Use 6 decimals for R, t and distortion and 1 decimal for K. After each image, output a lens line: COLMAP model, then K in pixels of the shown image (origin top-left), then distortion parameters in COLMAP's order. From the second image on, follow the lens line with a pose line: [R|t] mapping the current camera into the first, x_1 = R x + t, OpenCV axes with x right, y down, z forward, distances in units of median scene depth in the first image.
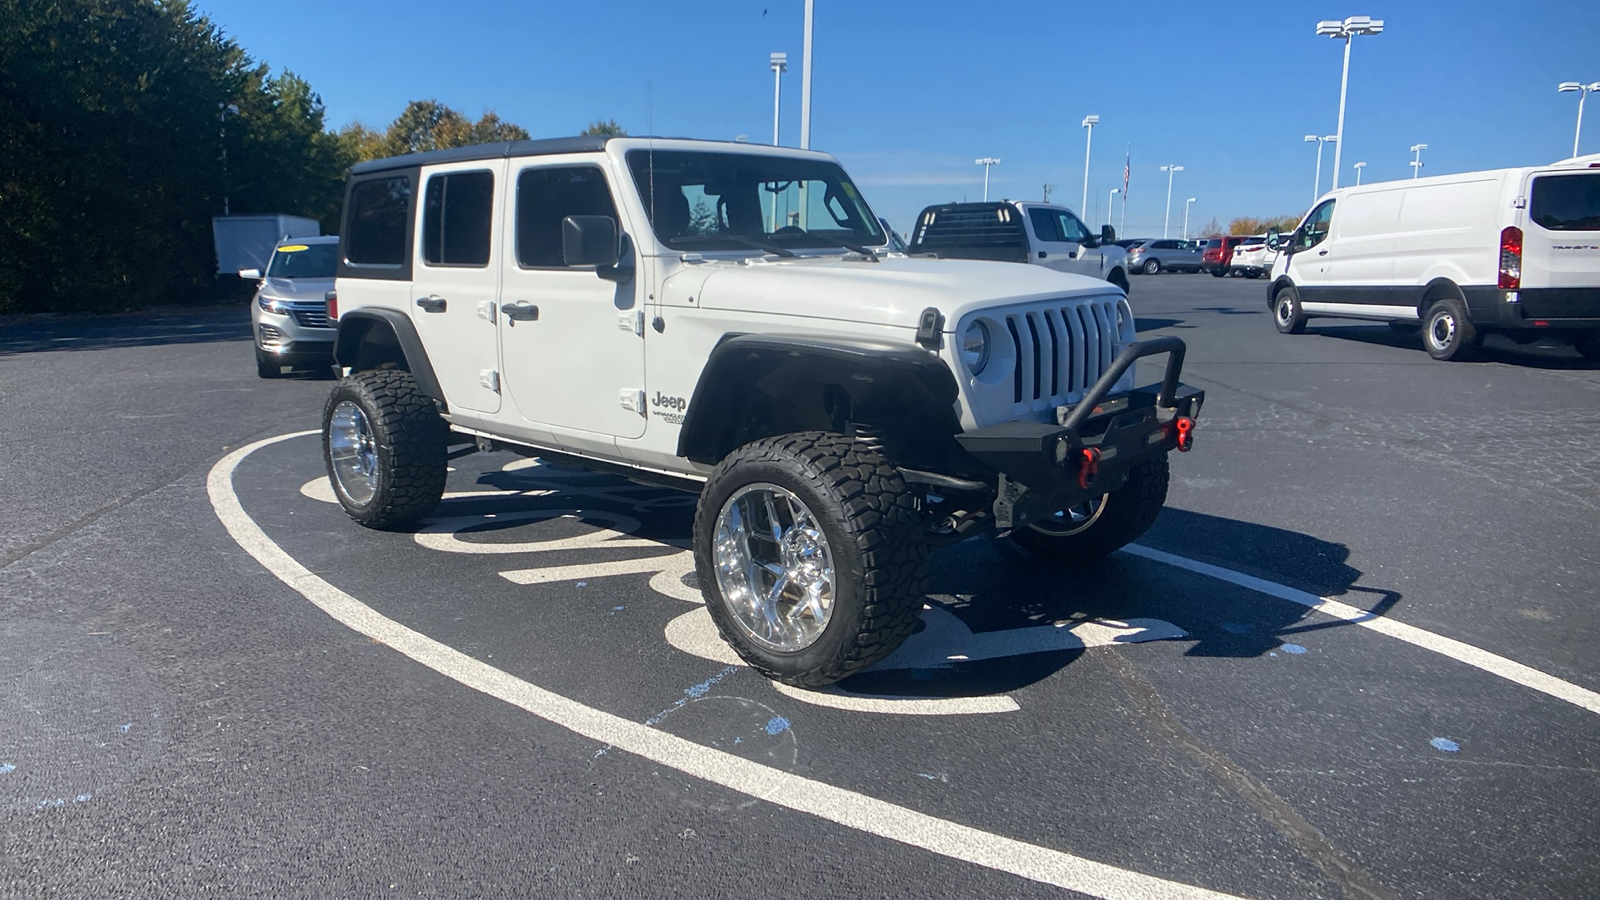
lens RADIAL K [[1045.3, 0, 789.1], [0, 1045.3, 444.1], [0, 0, 1]] dist [-0.004958, -0.007801]
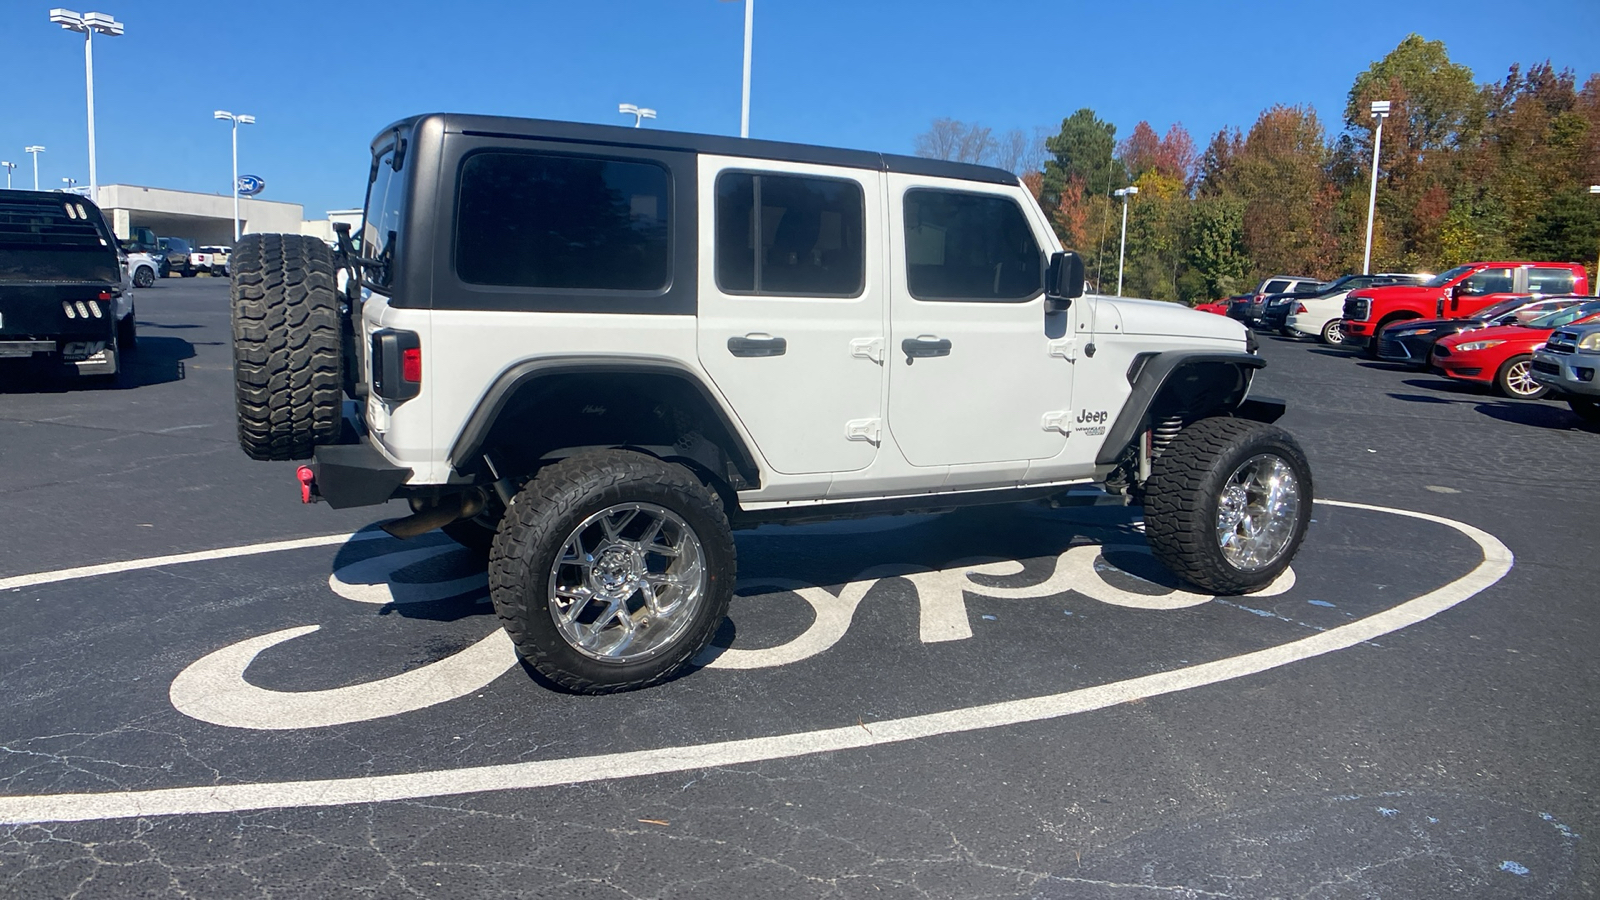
lens RADIAL K [[1035.3, 0, 775.3], [0, 1035.3, 453.0], [0, 0, 1]] dist [0.001617, -0.012885]
pose [[0.358233, -0.141939, 0.922780, -1.152176], [0.138871, 0.985482, 0.097673, -0.143267], [-0.923247, 0.093157, 0.372743, 0.803571]]
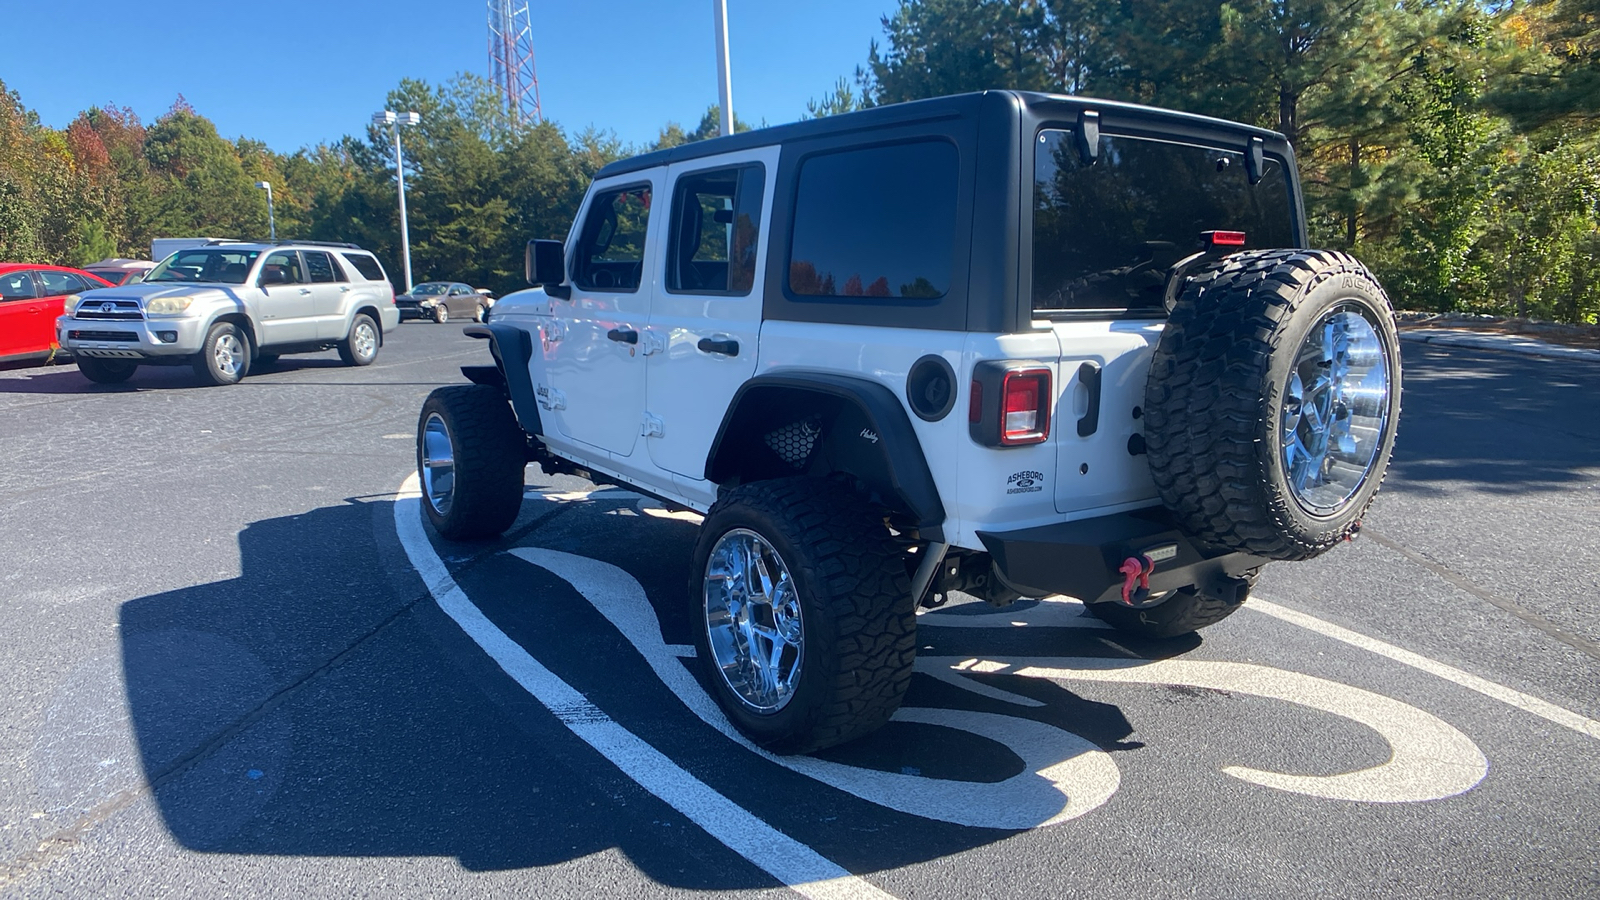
lens RADIAL K [[1034.7, 0, 787.3], [0, 1034.7, 448.5], [0, 0, 1]] dist [0.001111, -0.015105]
pose [[-0.978853, -0.031727, 0.202091, -0.342229], [0.041116, 0.937226, 0.346290, -0.400919], [-0.200392, 0.347276, -0.916102, 2.109276]]
